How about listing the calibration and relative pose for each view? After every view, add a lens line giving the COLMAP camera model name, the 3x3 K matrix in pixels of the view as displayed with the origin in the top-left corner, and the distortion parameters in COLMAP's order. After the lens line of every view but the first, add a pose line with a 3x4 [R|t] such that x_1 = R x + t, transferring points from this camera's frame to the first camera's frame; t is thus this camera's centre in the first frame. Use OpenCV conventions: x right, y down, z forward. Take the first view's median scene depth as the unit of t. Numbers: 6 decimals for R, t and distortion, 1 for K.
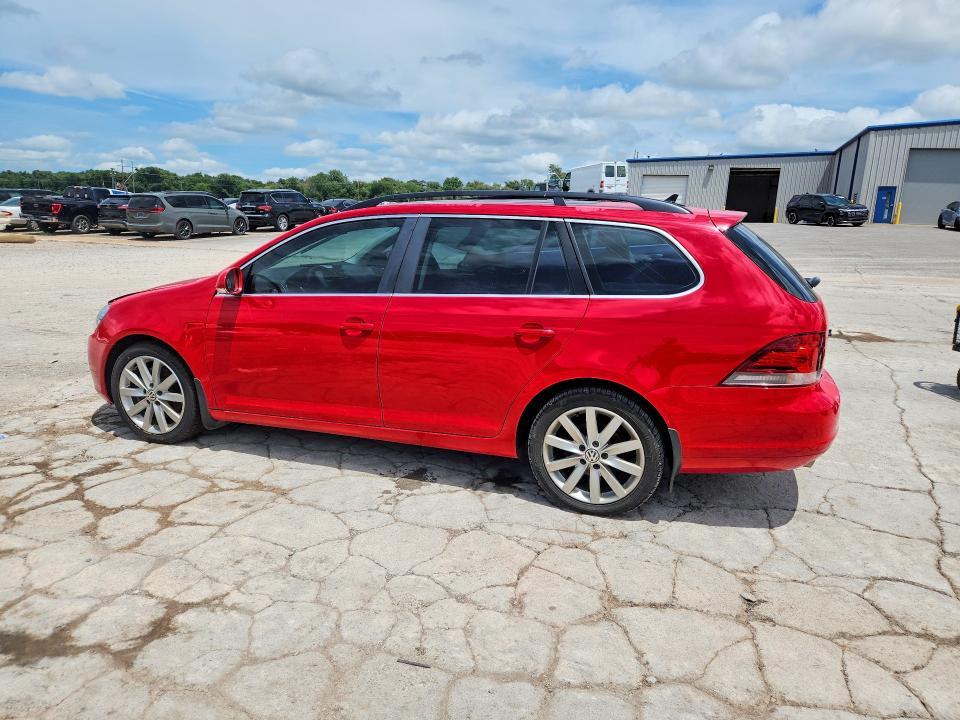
lens RADIAL K [[660.4, 0, 480.0], [0, 660.4, 360.0], [0, 0, 1]] dist [0.068174, -0.061687]
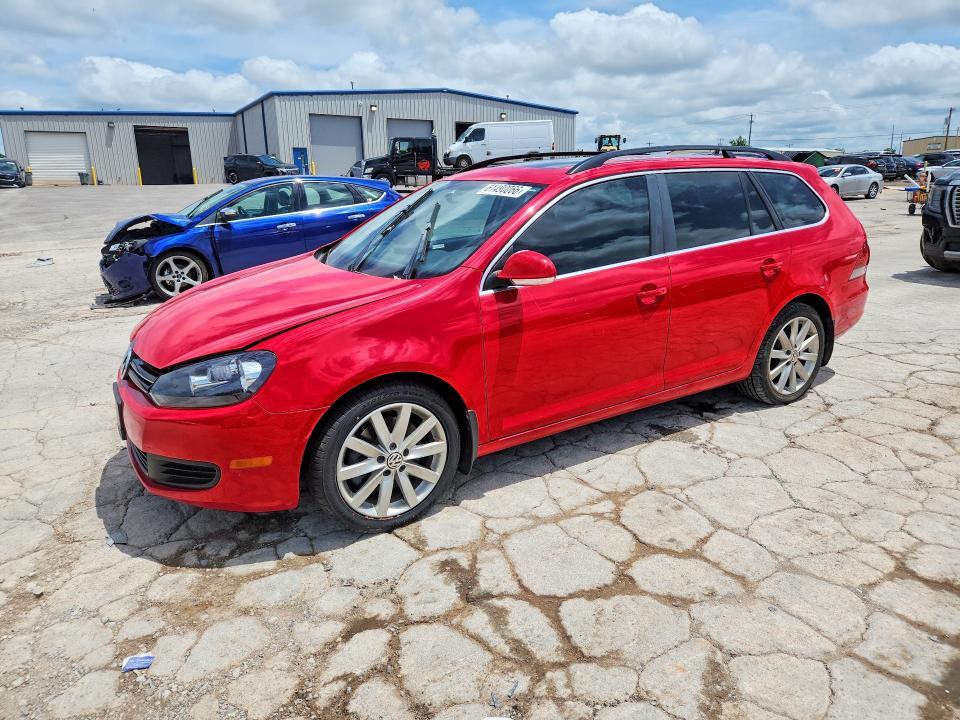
lens RADIAL K [[660.4, 0, 480.0], [0, 660.4, 360.0], [0, 0, 1]] dist [0.068174, -0.061687]
pose [[0.607716, -0.242527, 0.756215, -0.857972], [0.201353, 0.968167, 0.148690, -0.118300], [-0.768204, 0.061905, 0.637205, 0.472094]]
